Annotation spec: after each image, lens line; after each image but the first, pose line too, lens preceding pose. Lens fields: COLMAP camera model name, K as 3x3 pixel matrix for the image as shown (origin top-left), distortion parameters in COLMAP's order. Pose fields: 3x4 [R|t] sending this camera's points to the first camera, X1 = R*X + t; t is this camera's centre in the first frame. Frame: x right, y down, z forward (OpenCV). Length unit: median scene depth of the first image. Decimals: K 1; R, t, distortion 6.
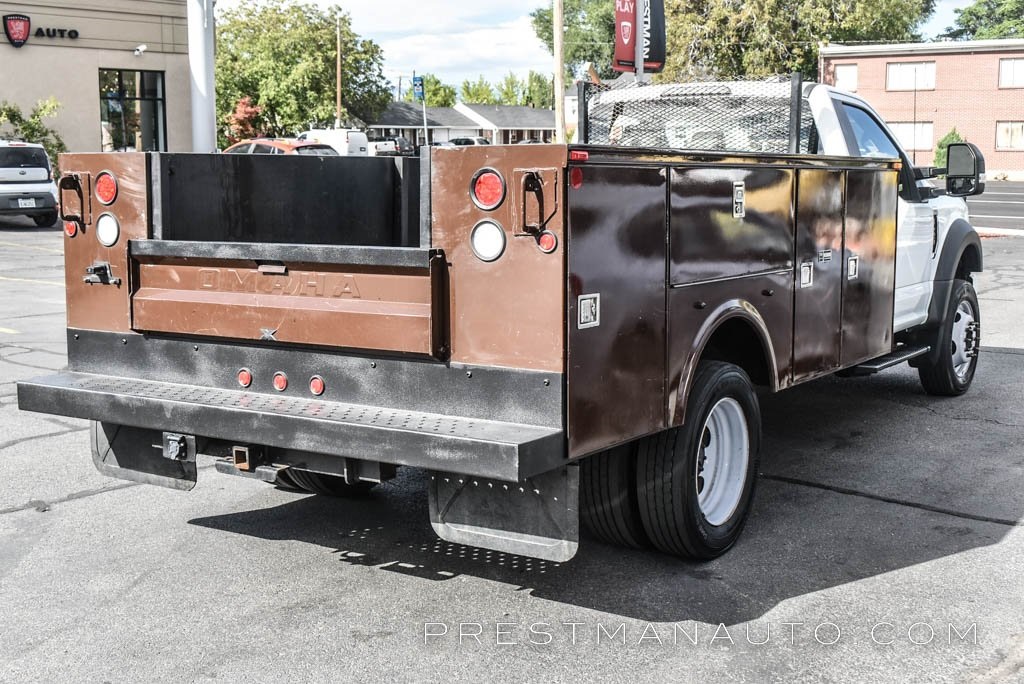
lens RADIAL K [[1329.8, 0, 512.0], [0, 1329.8, 342.0], [0, 0, 1]] dist [-0.007661, -0.005303]
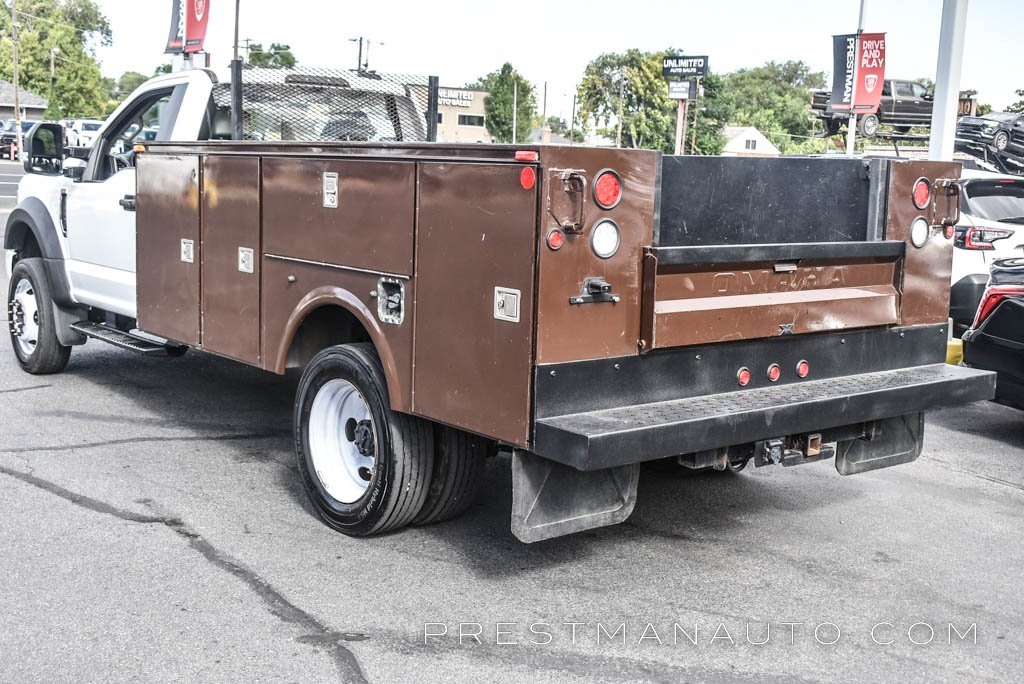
lens RADIAL K [[1248.8, 0, 512.0], [0, 1248.8, 342.0], [0, 0, 1]] dist [-0.009290, 0.002442]
pose [[0.309905, -0.124642, 0.942562, -1.110781], [0.086847, 0.990936, 0.102485, -0.108988], [-0.946793, 0.050098, 0.317921, 0.827396]]
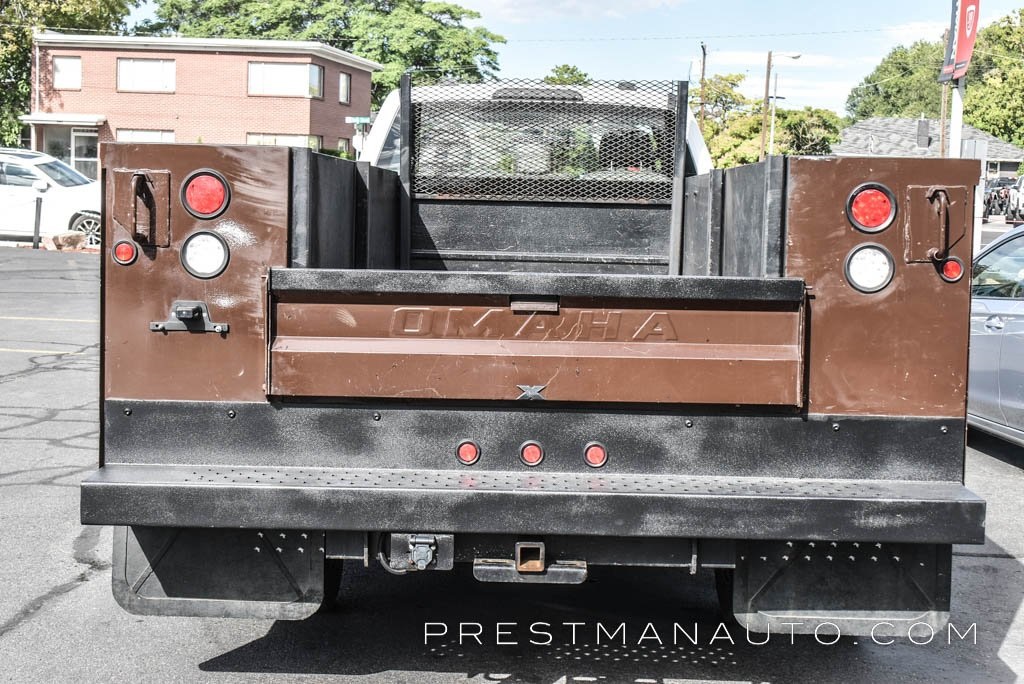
lens RADIAL K [[1617.4, 0, 512.0], [0, 1617.4, 342.0], [0, 0, 1]] dist [-0.012372, -0.027600]
pose [[0.846256, -0.026414, 0.532122, -0.636753], [0.043411, 0.998868, -0.019456, -0.015666], [-0.531006, 0.039565, 0.846444, 0.204421]]
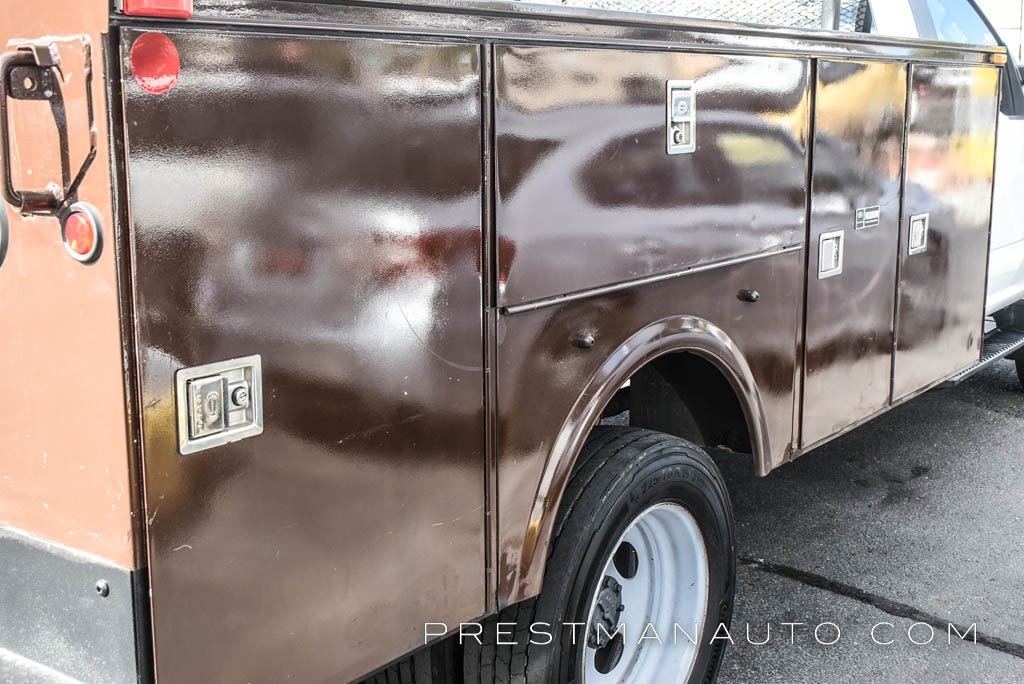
lens RADIAL K [[1329.8, 0, 512.0], [0, 1329.8, 342.0], [0, 0, 1]] dist [-0.007661, -0.005303]
pose [[0.998527, 0.010044, -0.053314, 0.137210], [-0.006552, 0.997846, 0.065267, -0.056547], [0.053855, -0.064822, 0.996443, 0.506547]]
